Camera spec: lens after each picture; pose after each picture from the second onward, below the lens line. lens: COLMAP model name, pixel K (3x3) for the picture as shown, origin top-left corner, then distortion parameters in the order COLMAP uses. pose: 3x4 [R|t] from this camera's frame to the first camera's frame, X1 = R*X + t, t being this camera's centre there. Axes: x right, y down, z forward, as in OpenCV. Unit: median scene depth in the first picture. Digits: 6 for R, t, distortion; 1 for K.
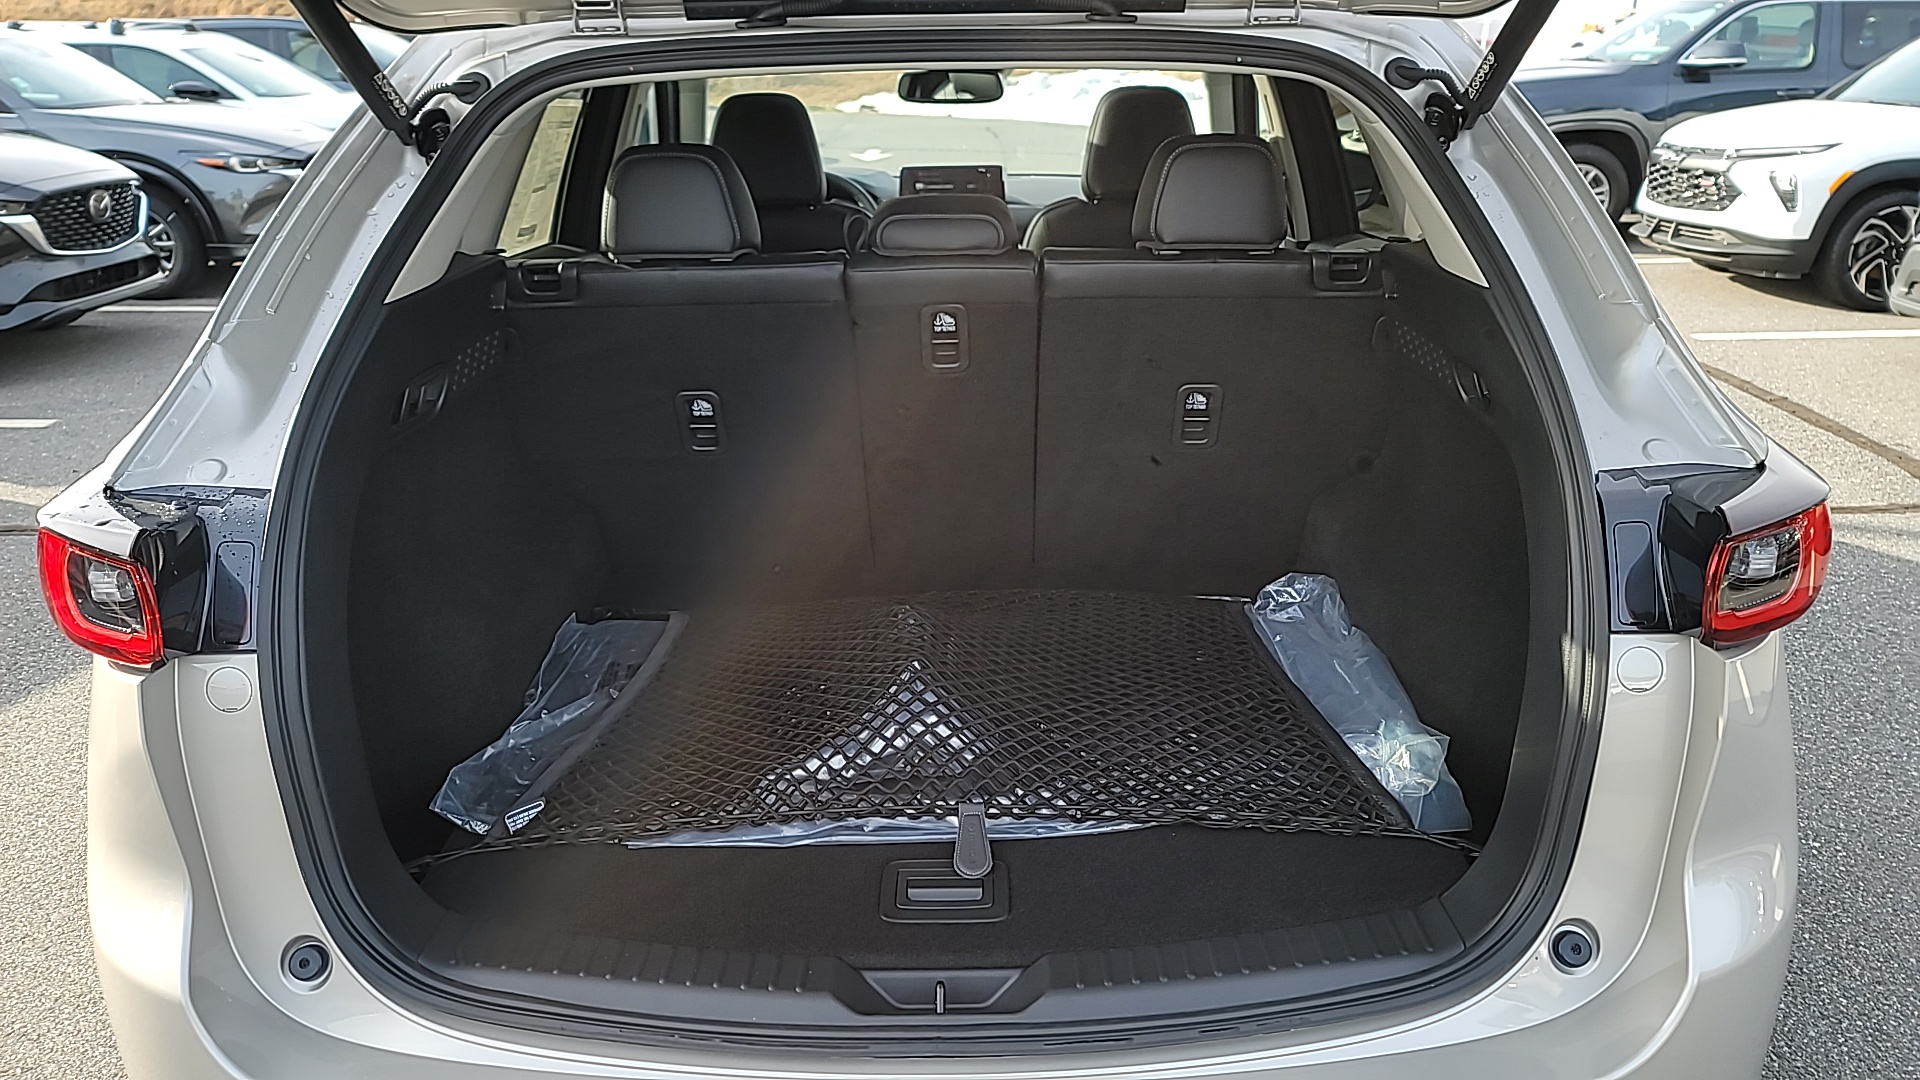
lens RADIAL K [[1405.0, 0, 960.0], [0, 1405.0, 540.0], [0, 0, 1]] dist [0.052422, -0.042232]
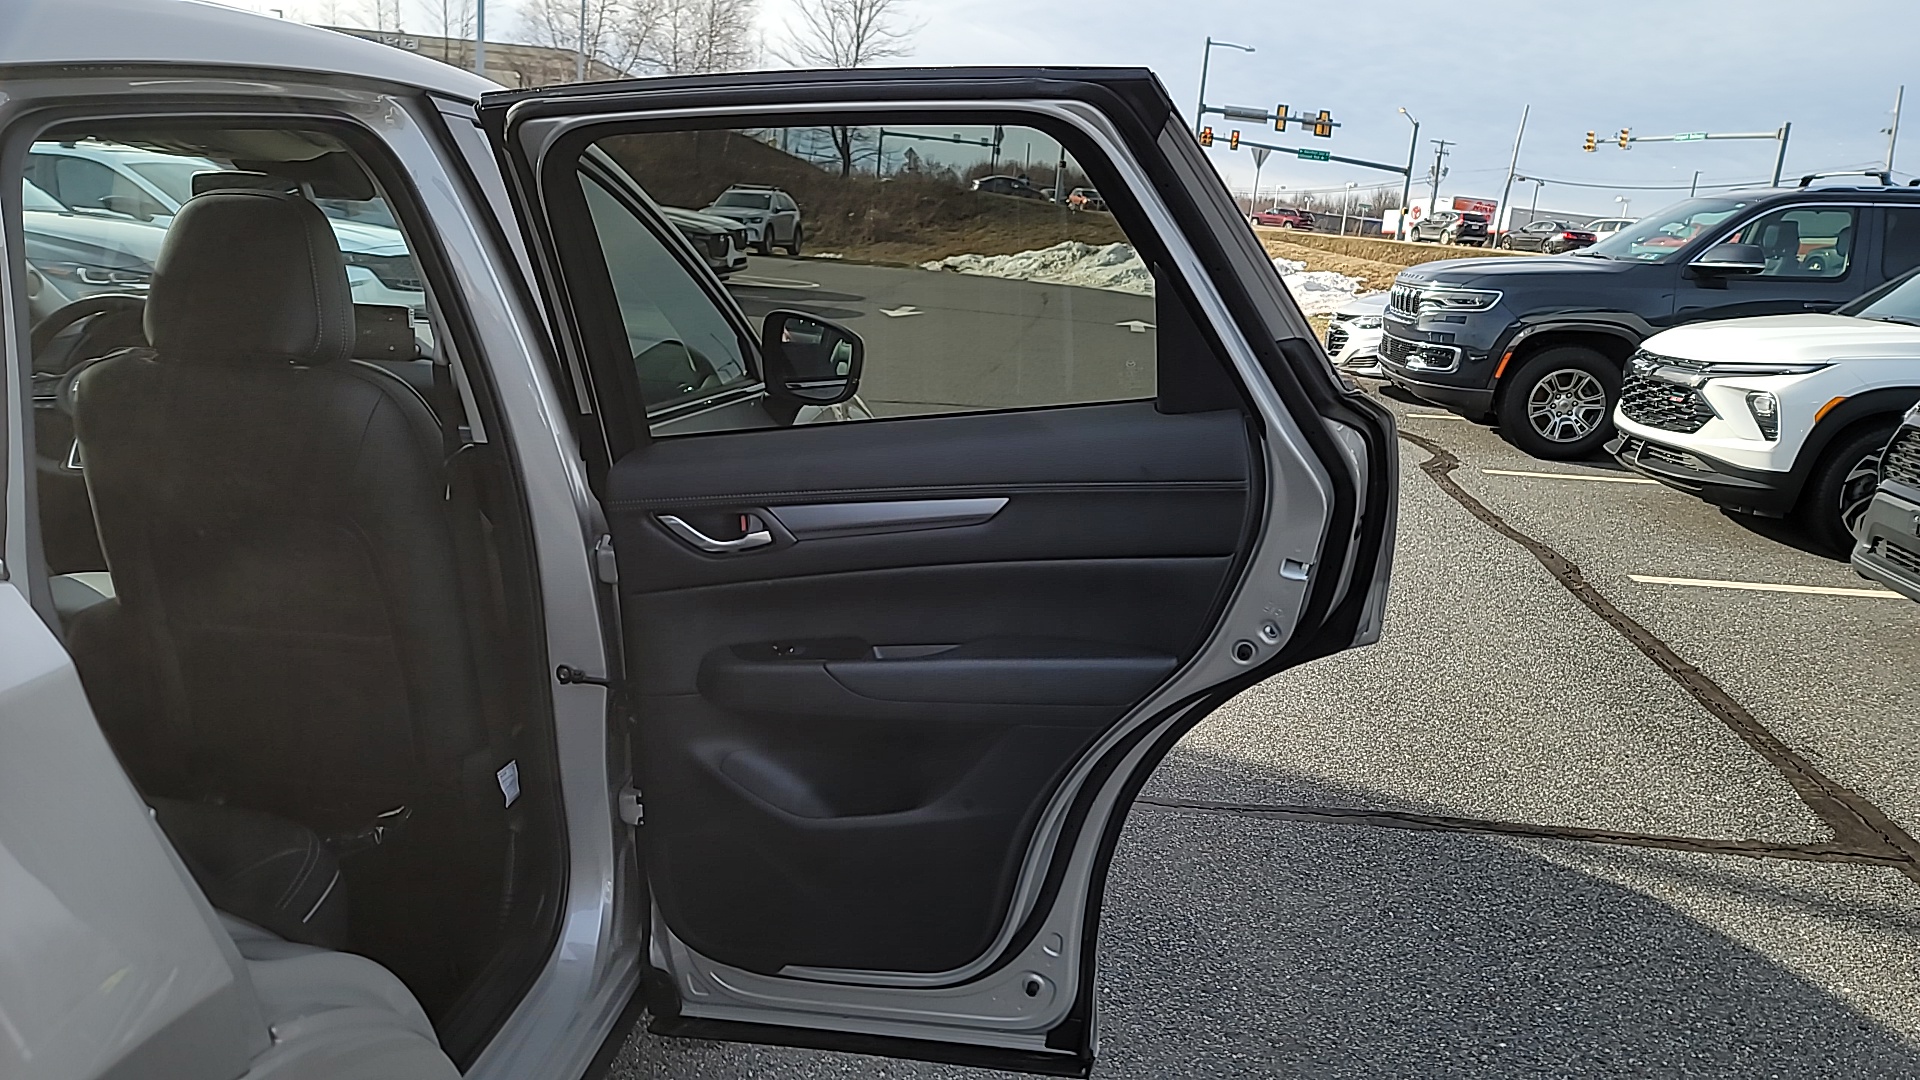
lens RADIAL K [[1398.5, 0, 957.0], [0, 1398.5, 567.8], [0, 0, 1]] dist [0.037607, -0.034709]
pose [[0.993300, 0.077525, -0.085708, 0.180440], [-0.084852, 0.992724, -0.085433, -0.041969], [0.078461, 0.092133, 0.992651, 0.136824]]
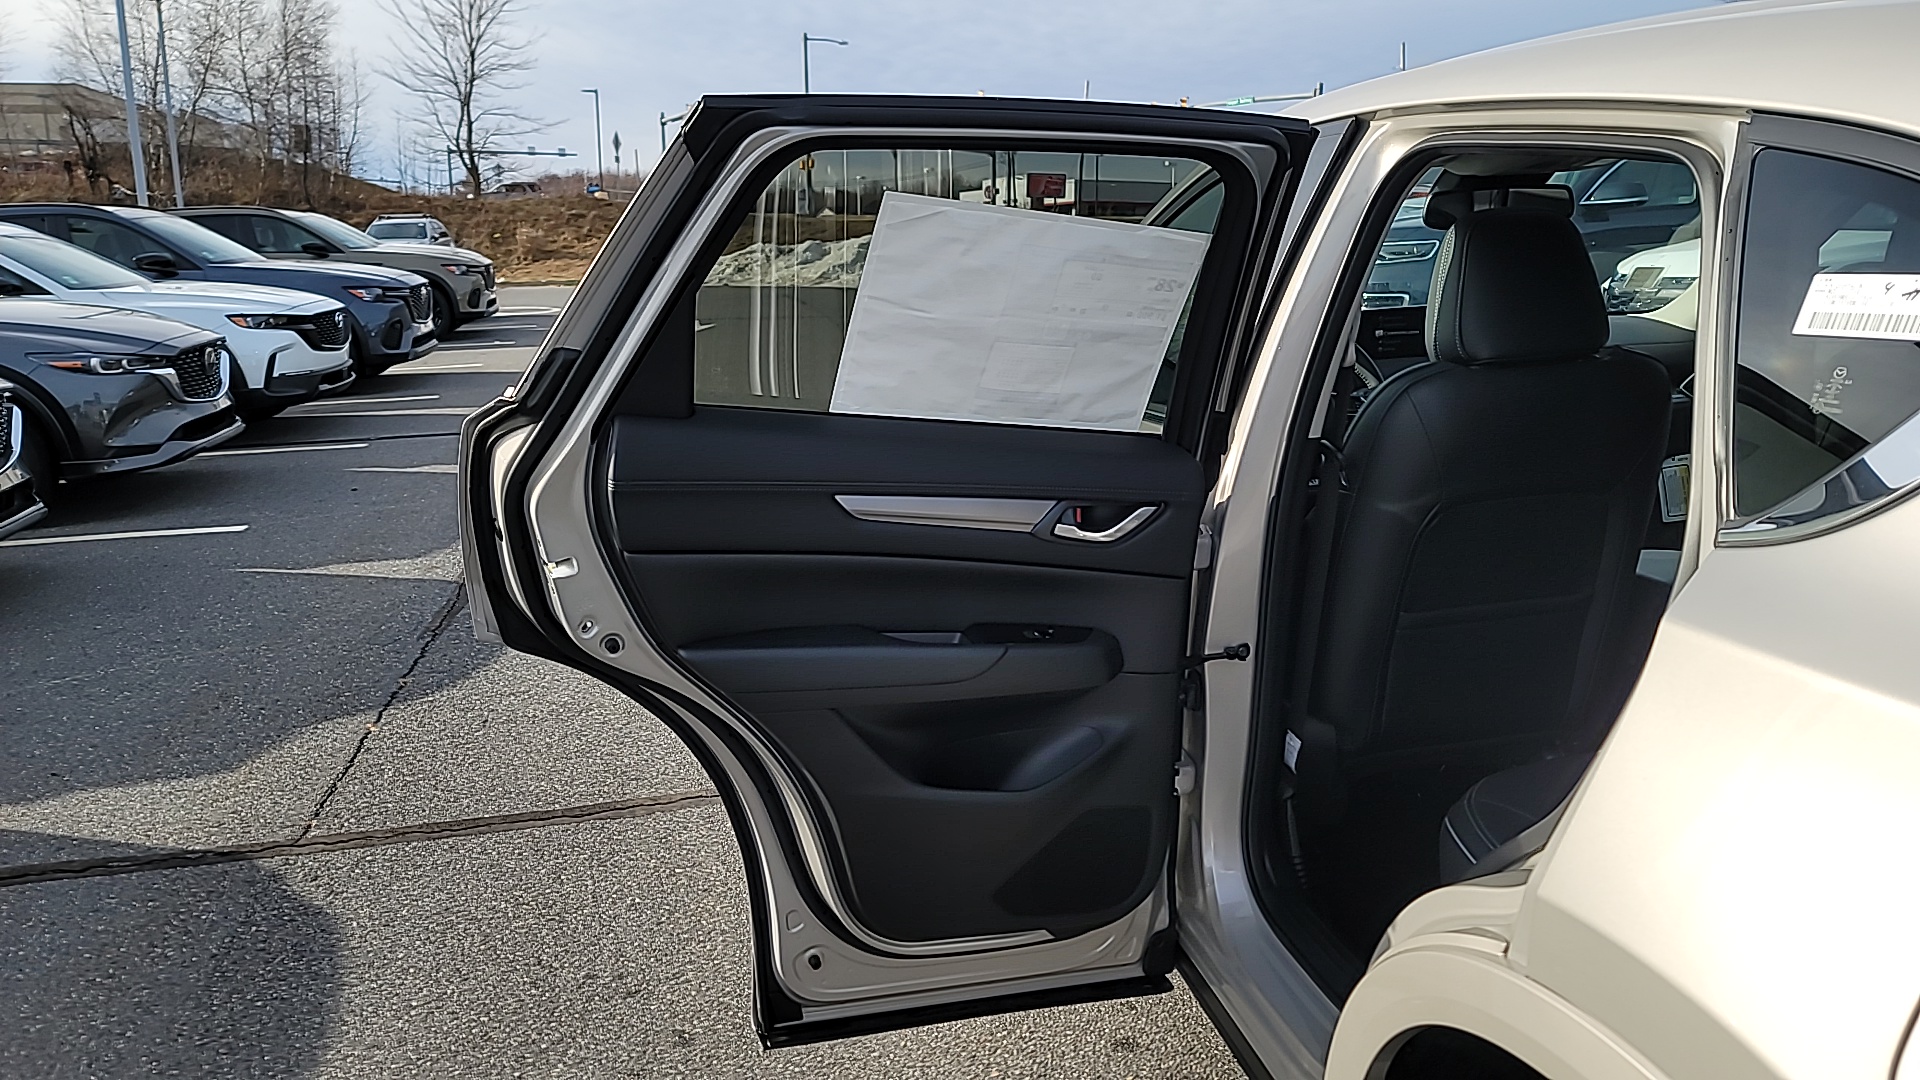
lens RADIAL K [[1409.8, 0, 949.7], [0, 1409.8, 536.3], [0, 0, 1]] dist [0.029350, -0.035212]
pose [[0.980199, -0.070417, 0.185072, -0.199026], [0.091104, 0.990210, -0.105757, -0.034667], [-0.175813, 0.120524, 0.977018, 0.123386]]
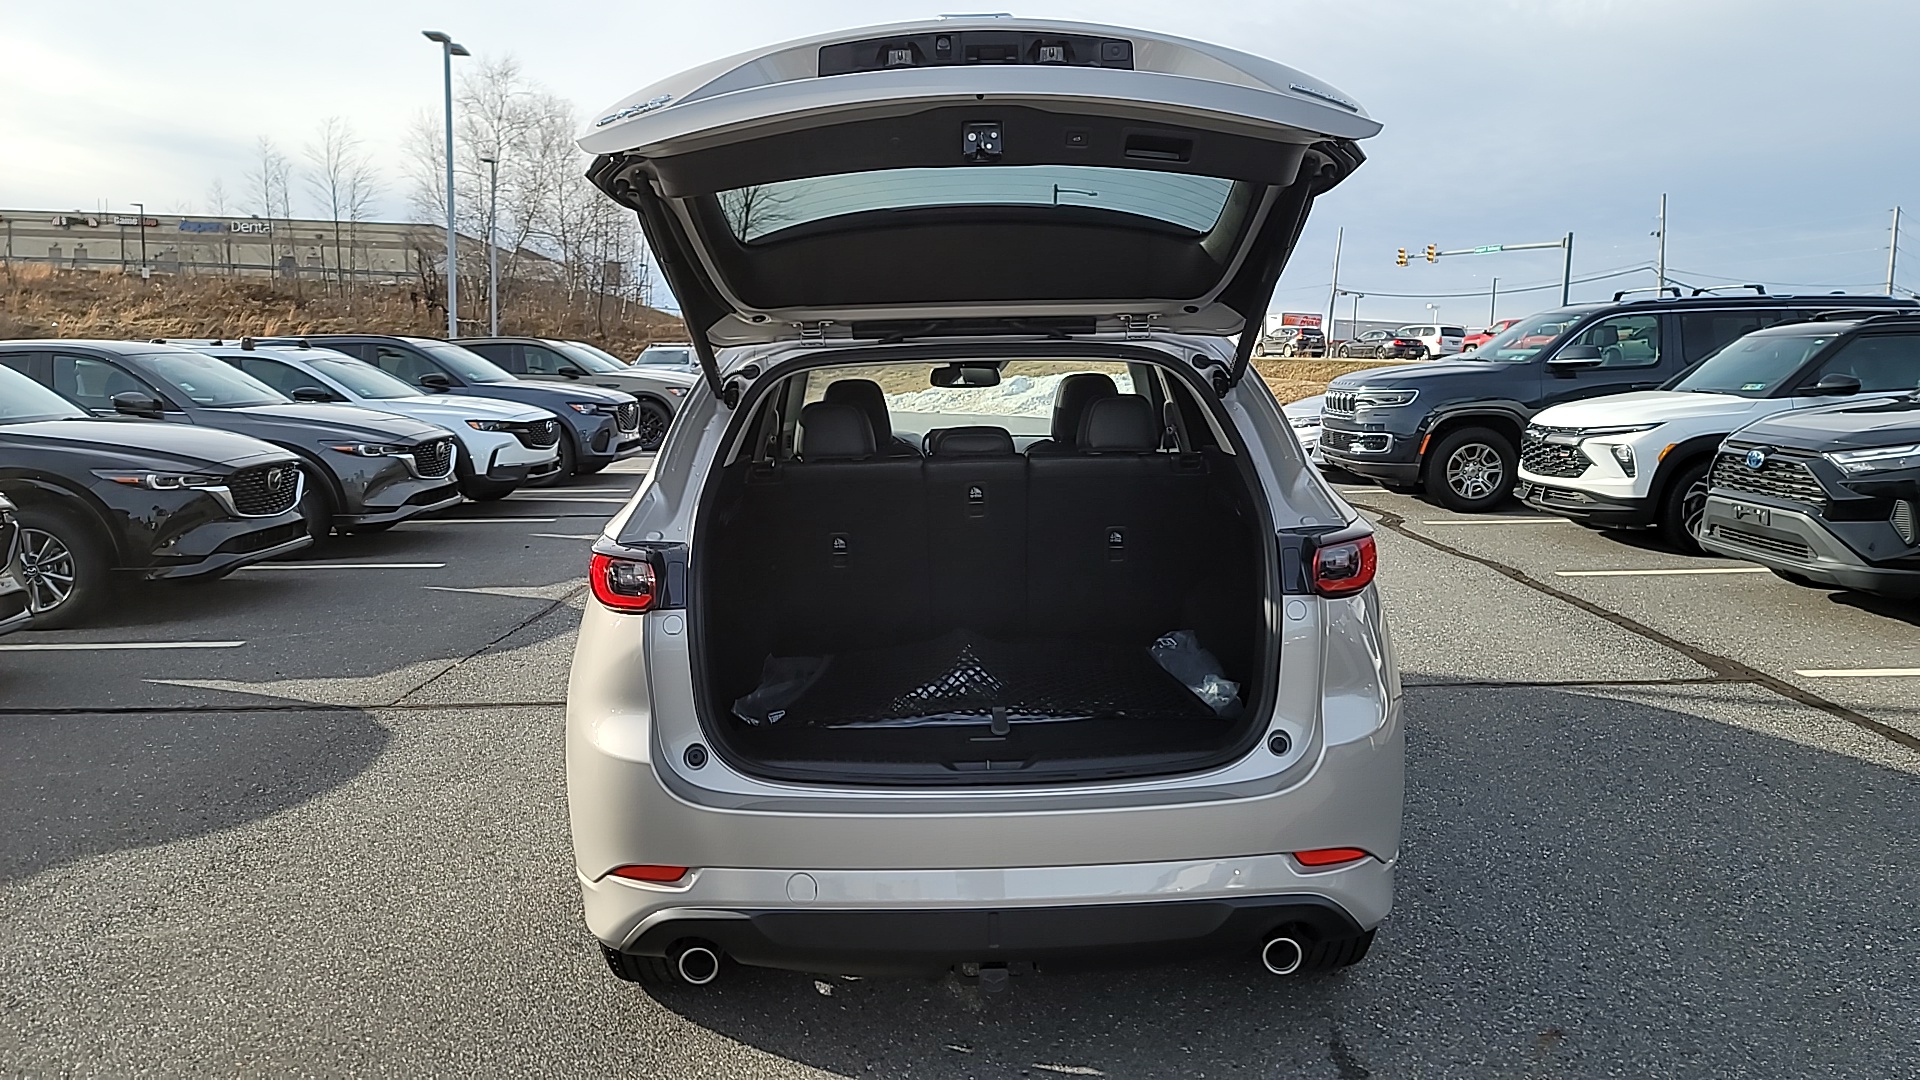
lens RADIAL K [[1409.8, 0, 949.7], [0, 1409.8, 536.3], [0, 0, 1]] dist [0.029350, -0.035212]
pose [[0.999965, -0.007603, 0.003556, -0.012511], [0.008170, 0.978820, -0.204559, 0.066688], [-0.001926, 0.204580, 0.978848, -0.189994]]
